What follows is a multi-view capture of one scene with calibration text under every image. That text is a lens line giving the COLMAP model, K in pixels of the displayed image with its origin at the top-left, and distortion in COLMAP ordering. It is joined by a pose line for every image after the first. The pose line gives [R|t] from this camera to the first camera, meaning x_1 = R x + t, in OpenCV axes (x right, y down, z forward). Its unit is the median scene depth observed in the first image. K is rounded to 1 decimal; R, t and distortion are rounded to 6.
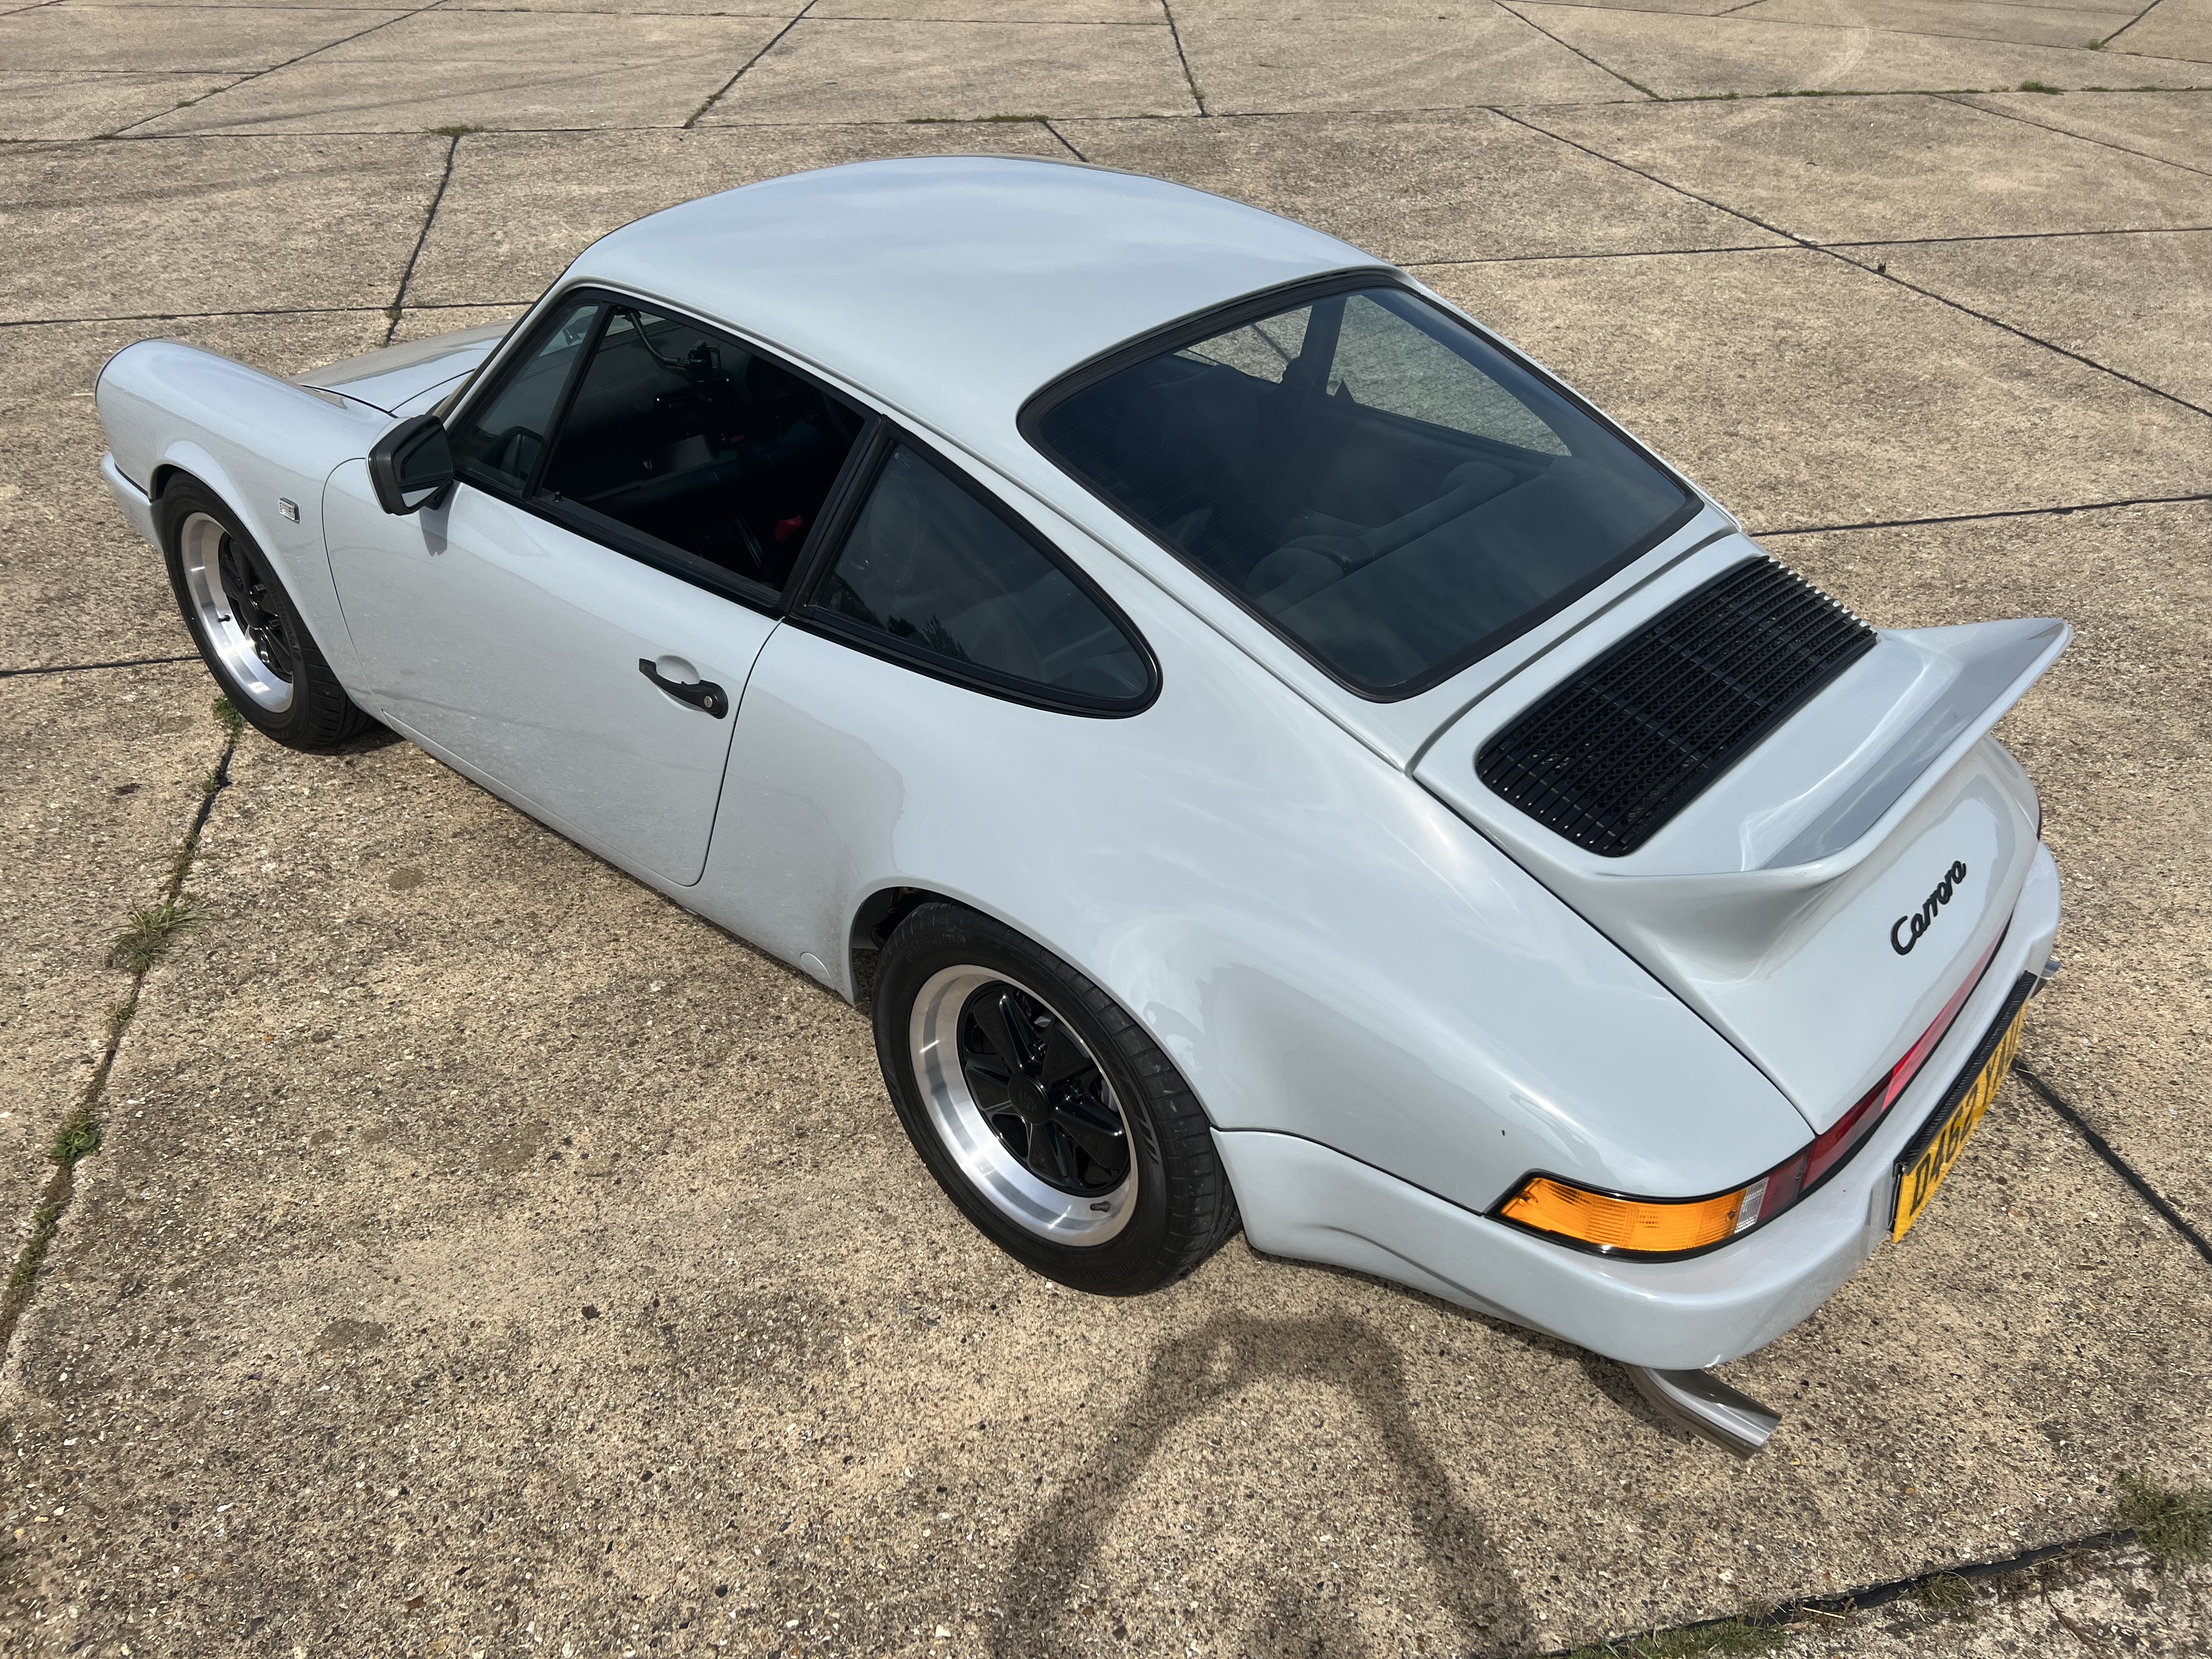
lens RADIAL K [[1594.2, 0, 1093.0], [0, 1594.2, 822.0], [0, 0, 1]] dist [0.044990, -0.050722]
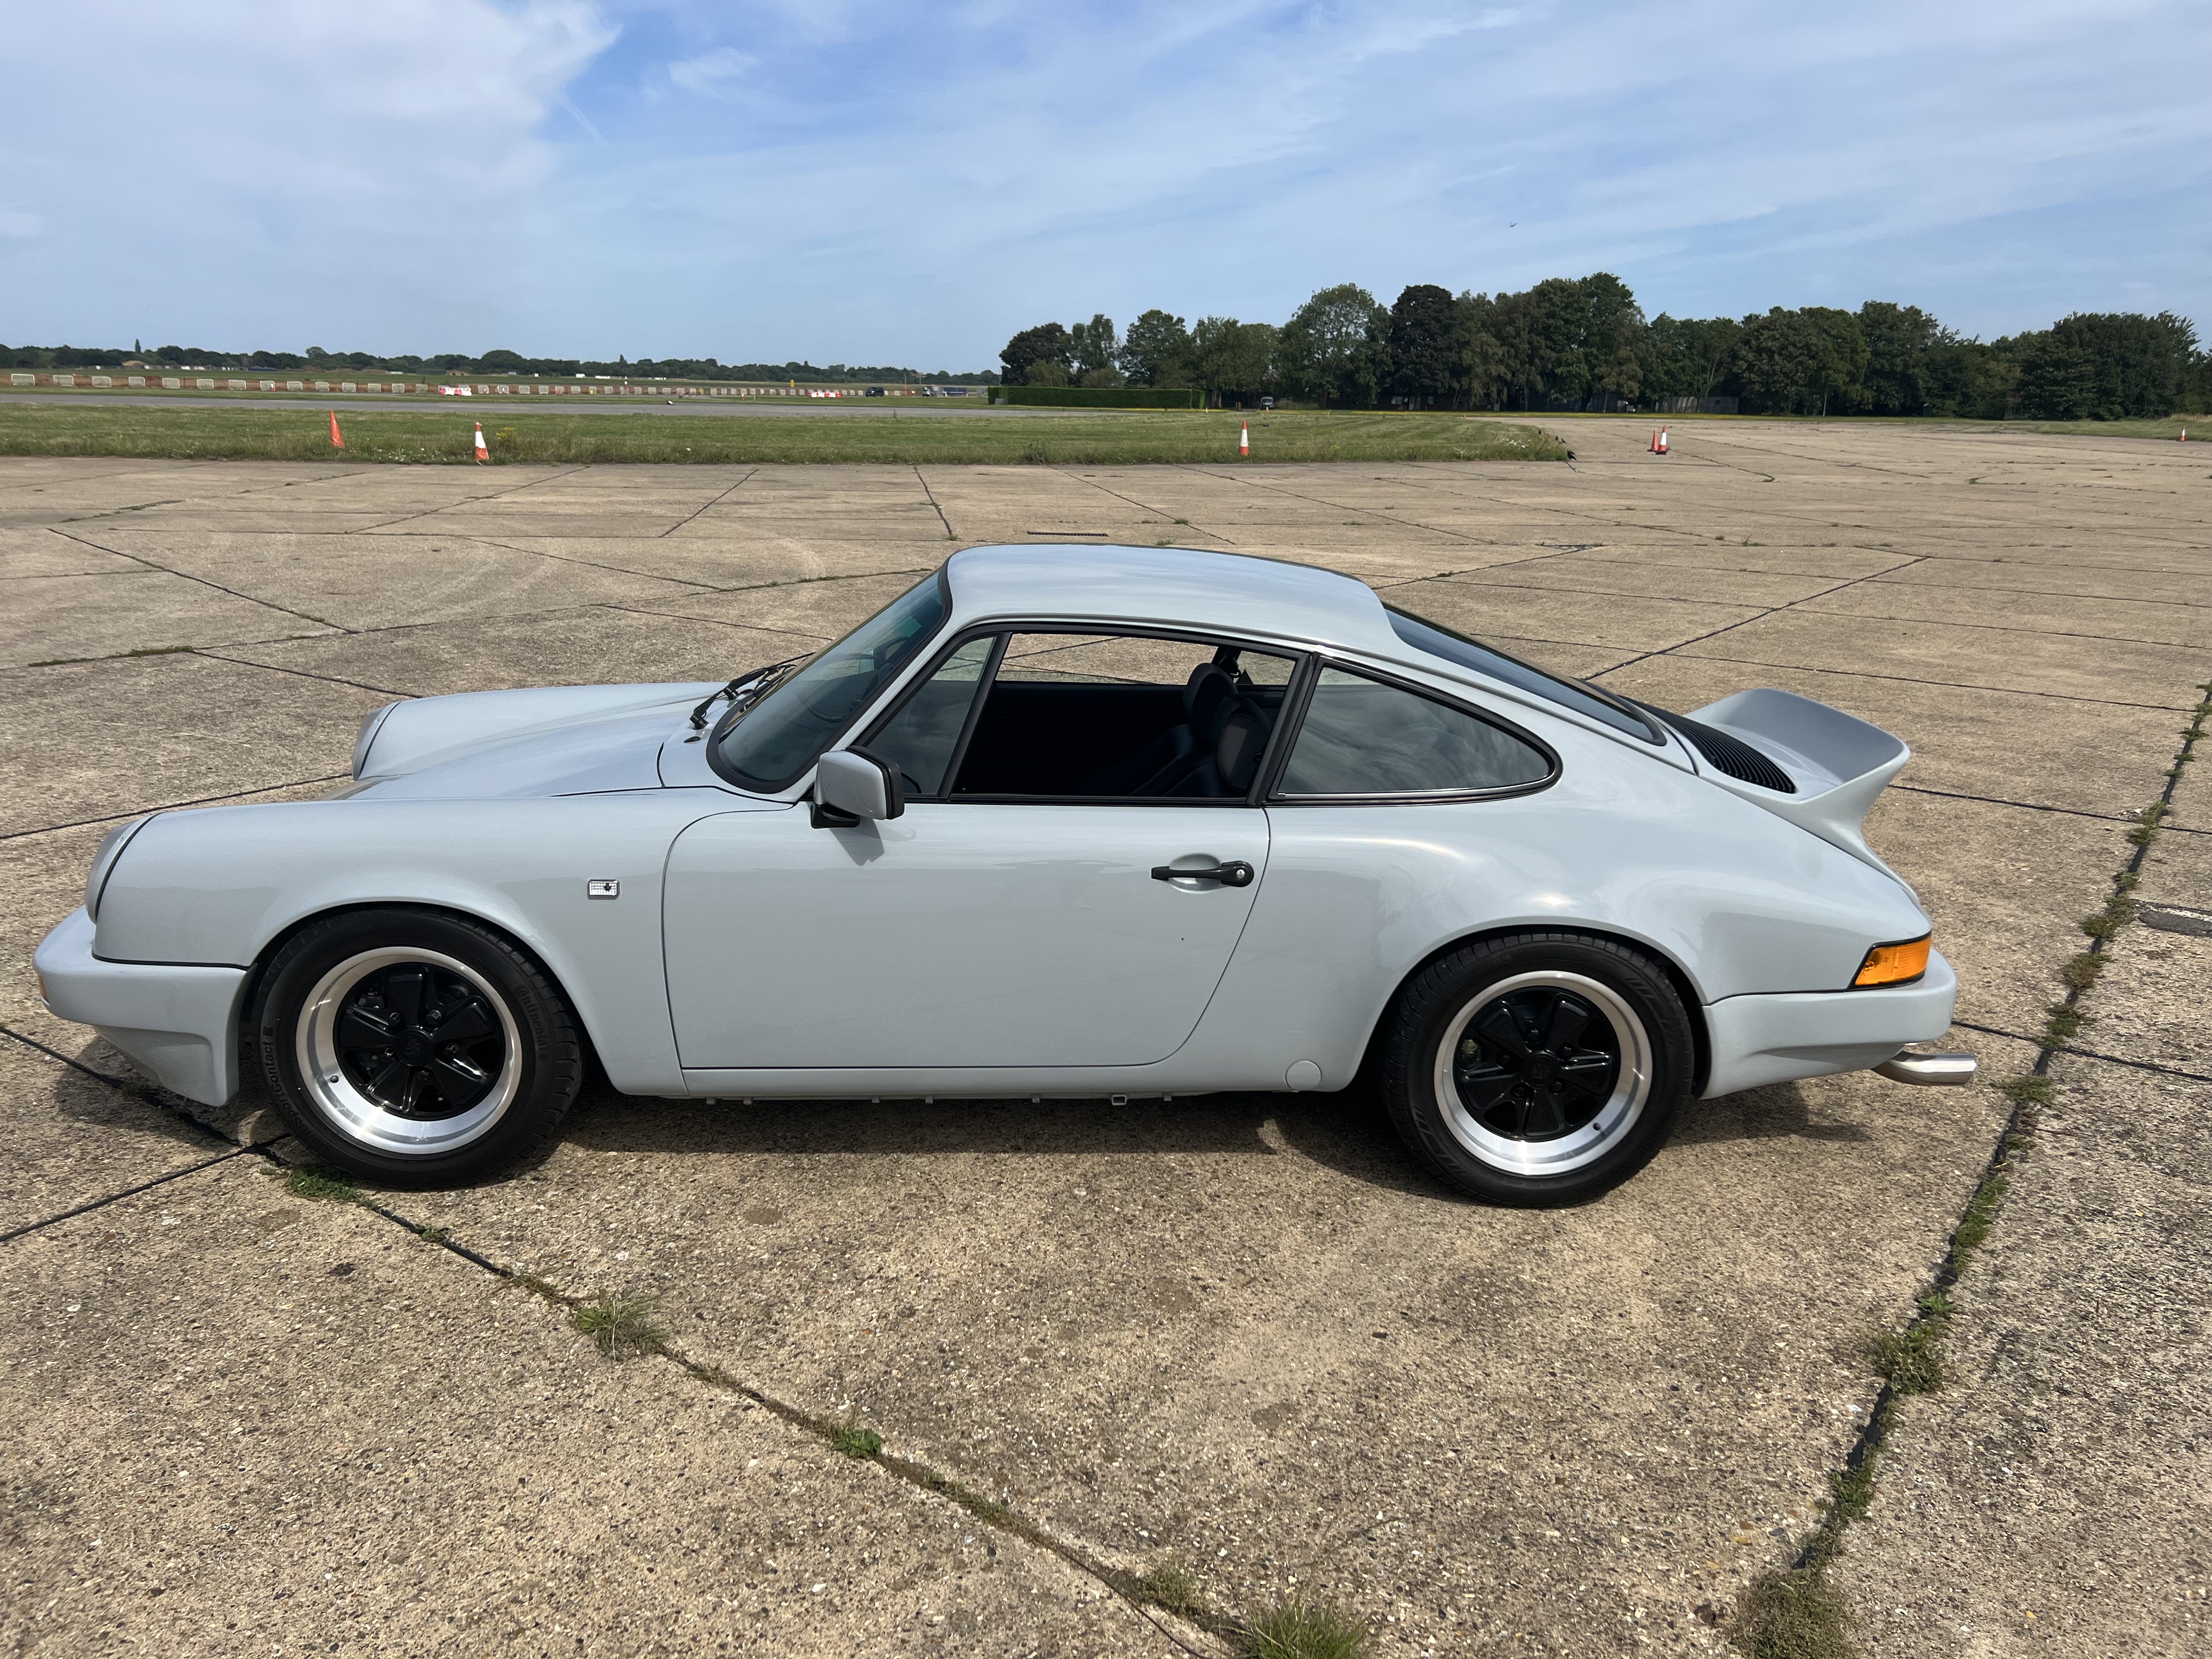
lens RADIAL K [[1594.2, 0, 1093.0], [0, 1594.2, 822.0], [0, 0, 1]] dist [0.044990, -0.050722]
pose [[0.763459, -0.171823, 0.622581, -1.132522], [0.348920, 0.920911, -0.173716, 0.071895], [-0.543493, 0.349856, 0.763031, 0.025860]]
